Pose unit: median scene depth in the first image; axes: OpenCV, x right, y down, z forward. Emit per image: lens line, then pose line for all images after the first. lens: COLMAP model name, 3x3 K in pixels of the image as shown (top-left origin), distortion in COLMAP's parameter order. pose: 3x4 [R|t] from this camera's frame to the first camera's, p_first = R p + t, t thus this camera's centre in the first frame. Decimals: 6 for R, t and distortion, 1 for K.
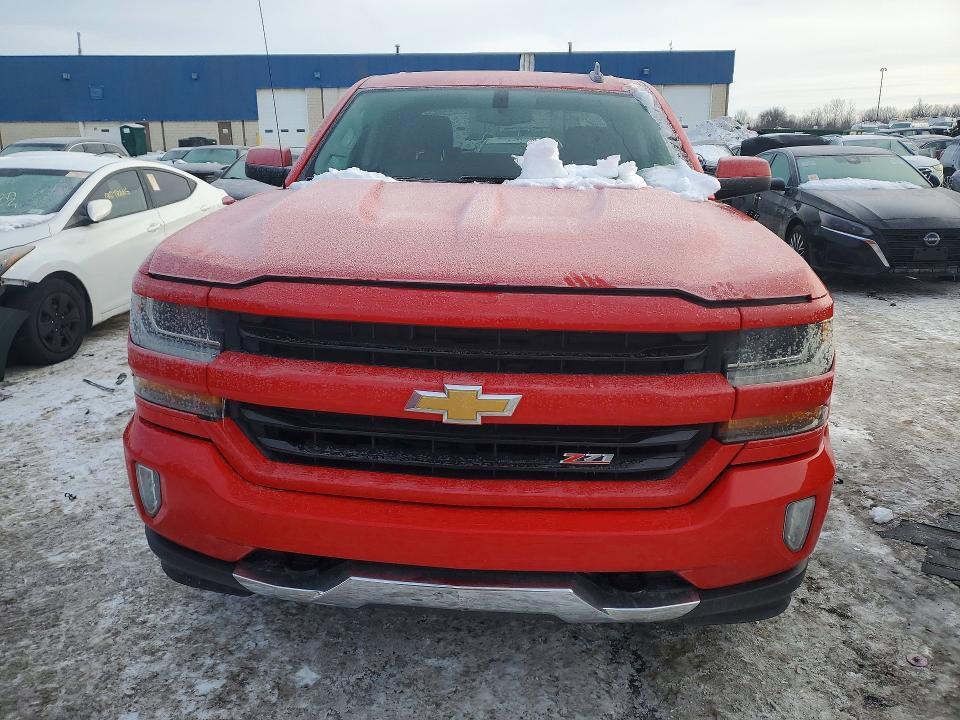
lens RADIAL K [[741.1, 0, 480.0], [0, 741.1, 360.0], [0, 0, 1]] dist [0.043767, 0.006014]
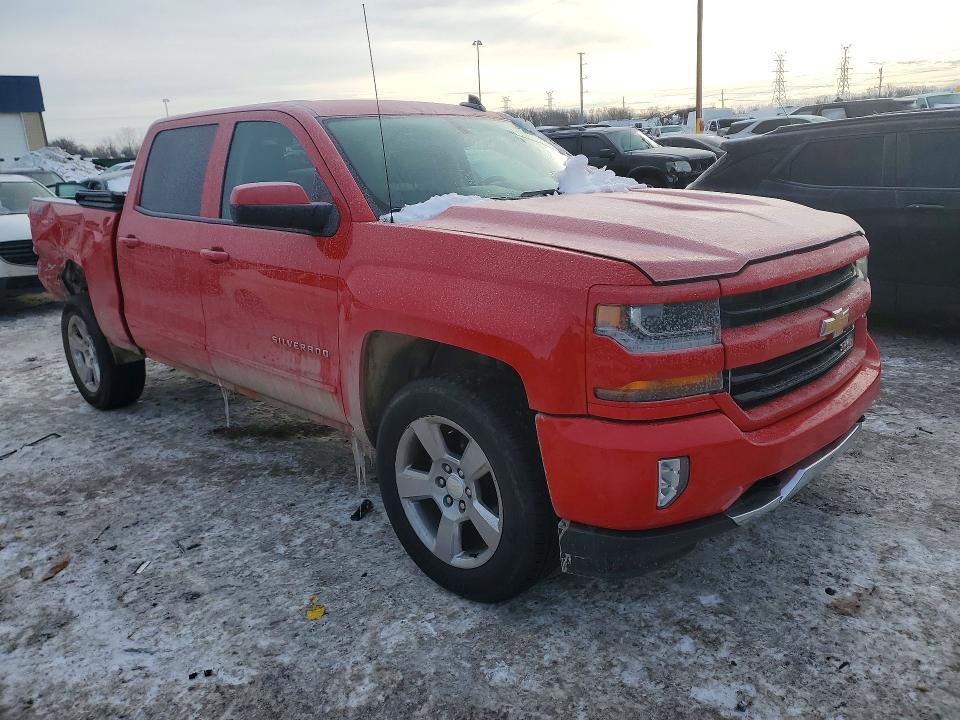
lens RADIAL K [[741.1, 0, 480.0], [0, 741.1, 360.0], [0, 0, 1]] dist [0.043767, 0.006014]
pose [[0.631680, -0.245214, 0.735425, -1.004940], [0.271358, 0.958580, 0.086543, -0.120350], [-0.726185, 0.144896, 0.672057, 0.328176]]
